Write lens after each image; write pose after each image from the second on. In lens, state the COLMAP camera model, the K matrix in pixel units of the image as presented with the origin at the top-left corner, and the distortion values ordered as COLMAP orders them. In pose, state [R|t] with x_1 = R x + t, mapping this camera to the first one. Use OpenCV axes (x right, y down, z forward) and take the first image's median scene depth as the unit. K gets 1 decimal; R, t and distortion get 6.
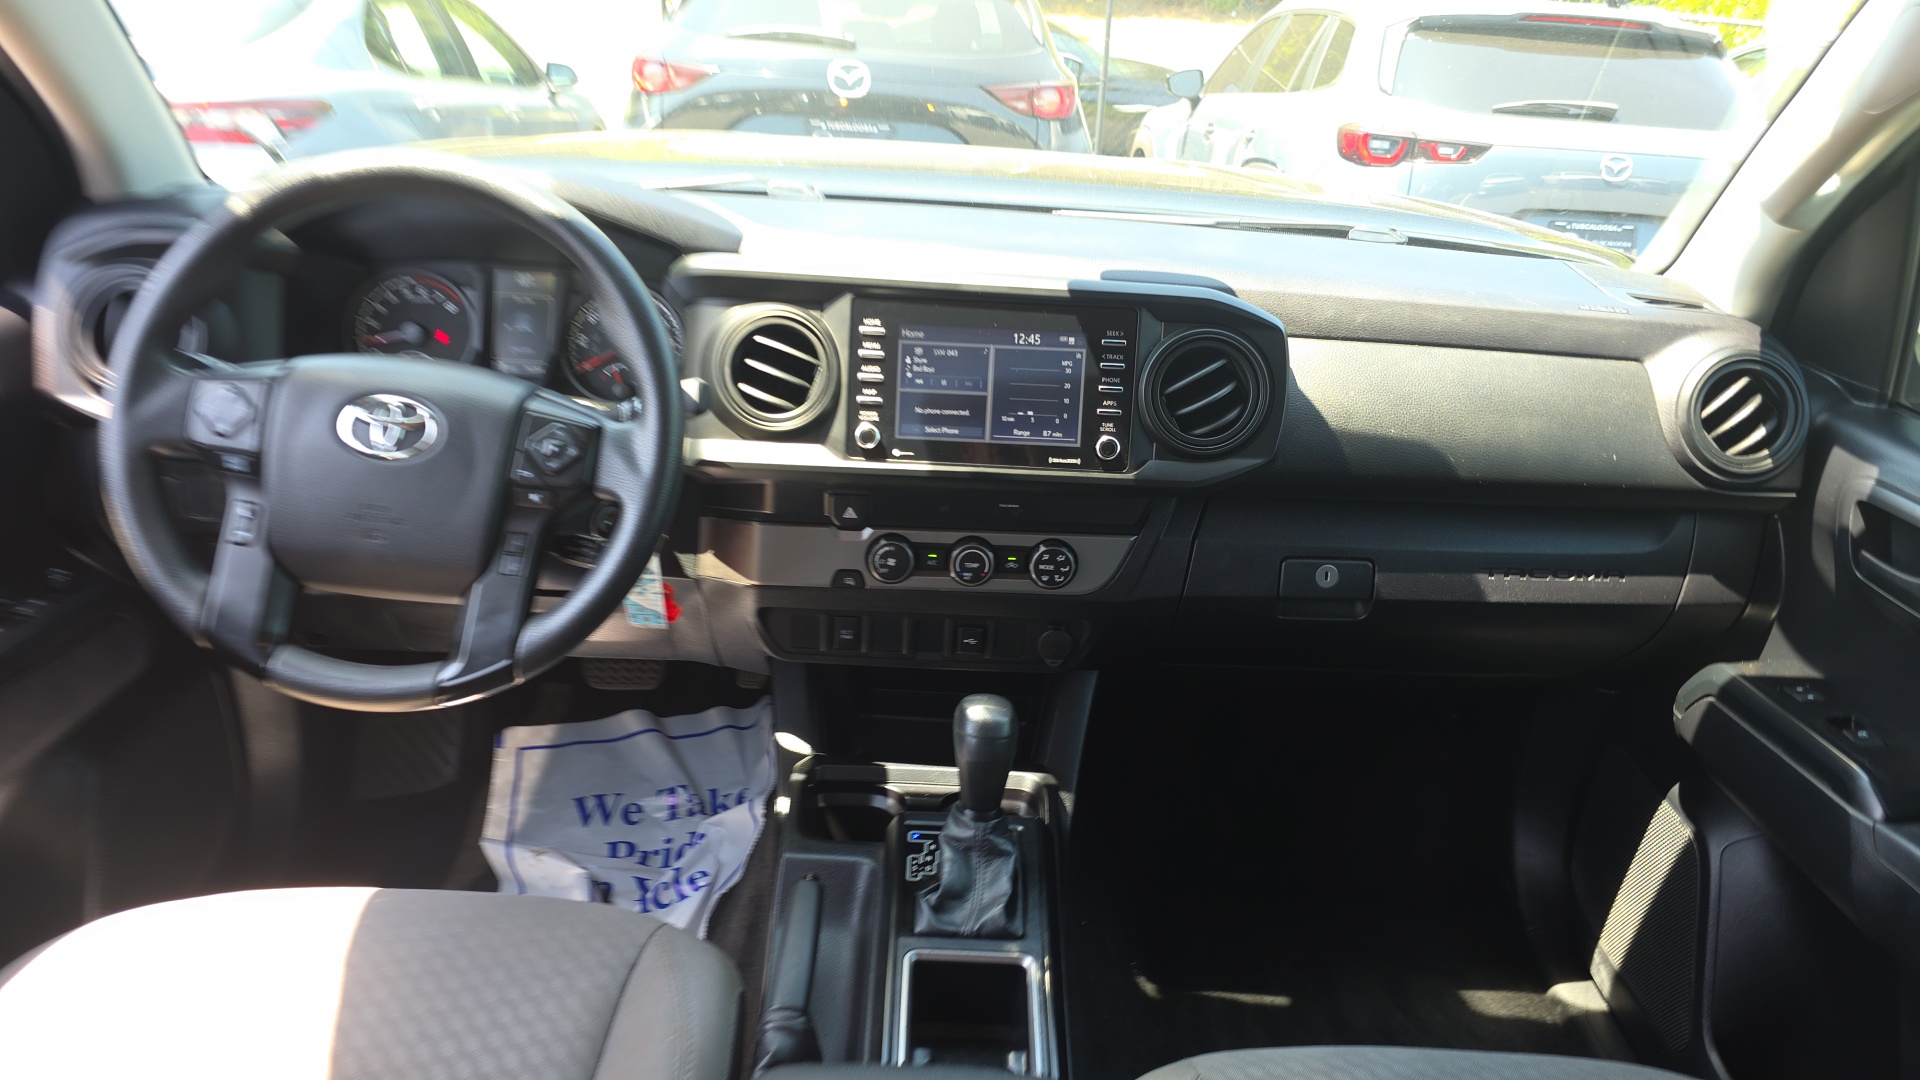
lens RADIAL K [[1280.5, 0, 957.0], [0, 1280.5, 534.8], [0, 0, 1]] dist [0.117737, -0.170245]
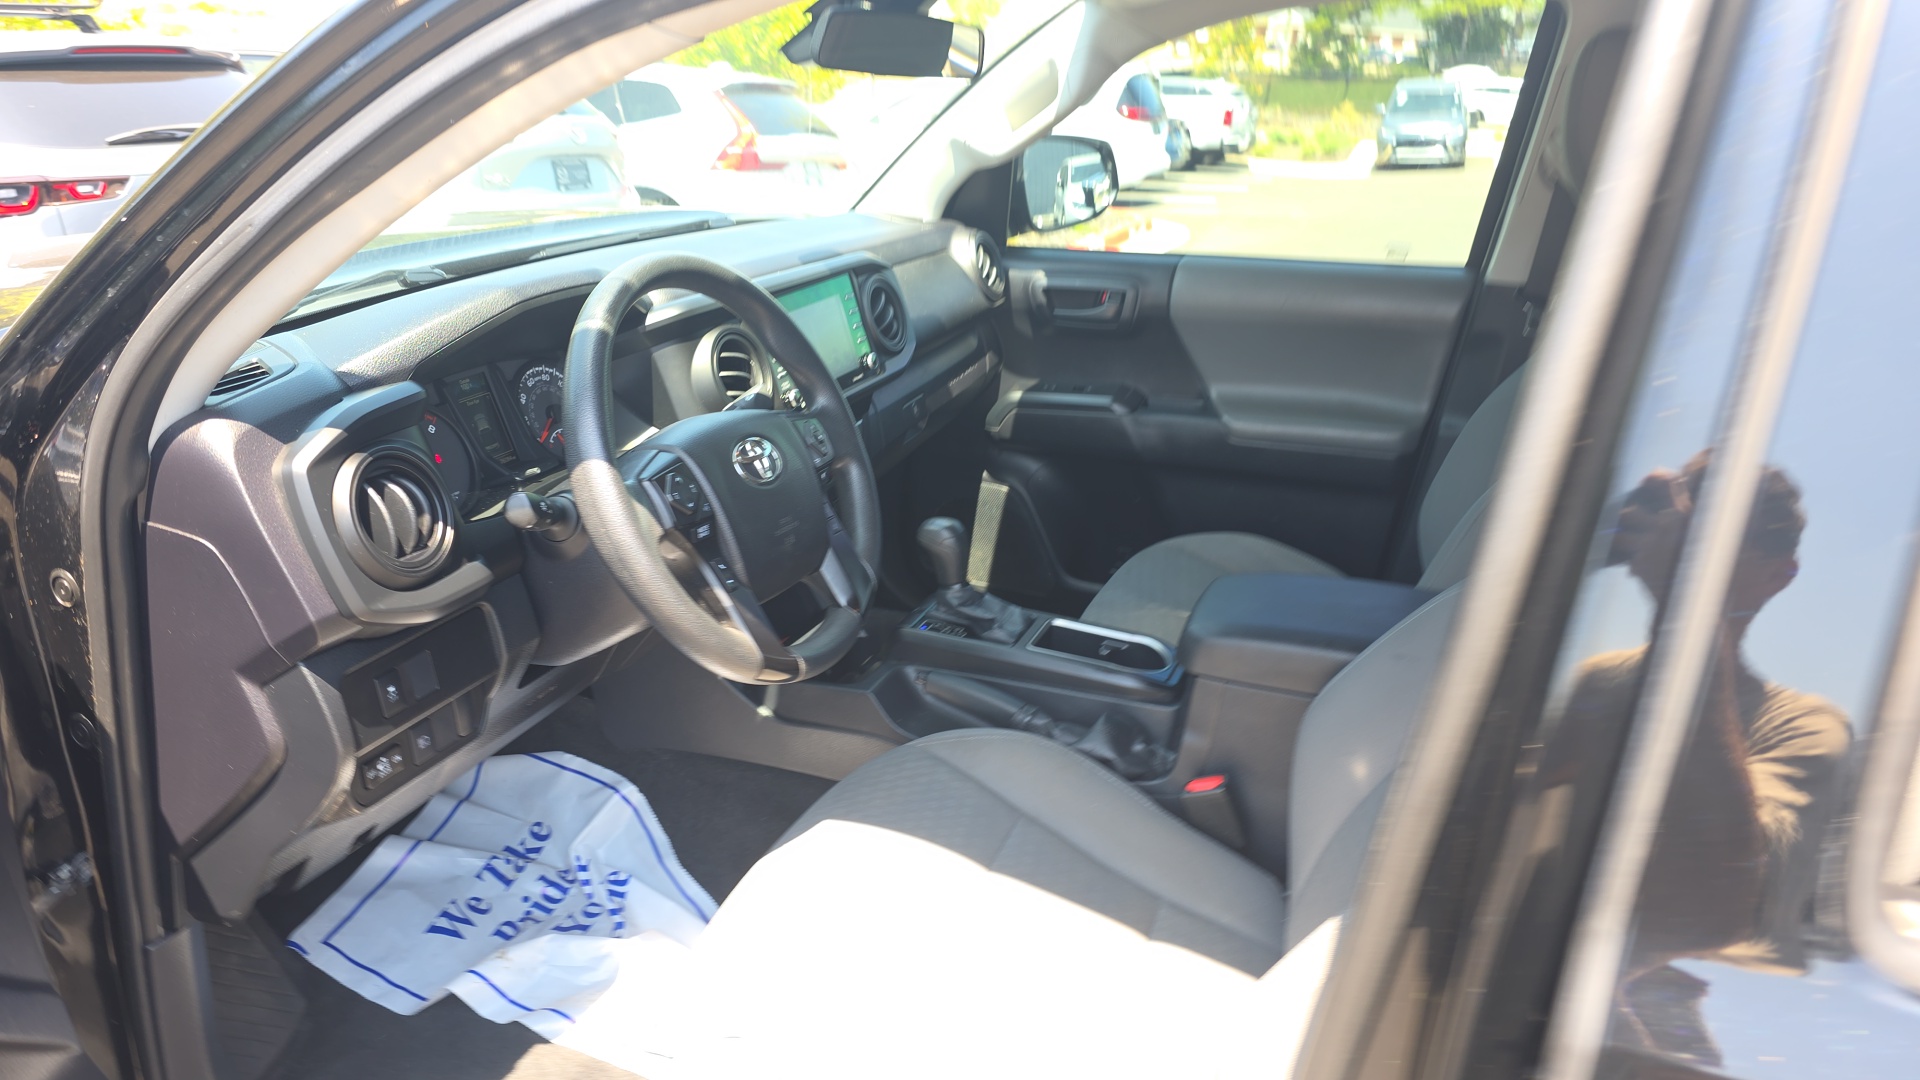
lens RADIAL K [[1330.7, 0, 944.6], [0, 1330.7, 544.2], [0, 0, 1]] dist [0.044707, -0.061373]
pose [[0.381079, -0.378618, 0.843462, -1.263073], [0.375237, 0.897122, 0.233172, -0.205077], [-0.844971, 0.227641, 0.483946, 0.176243]]
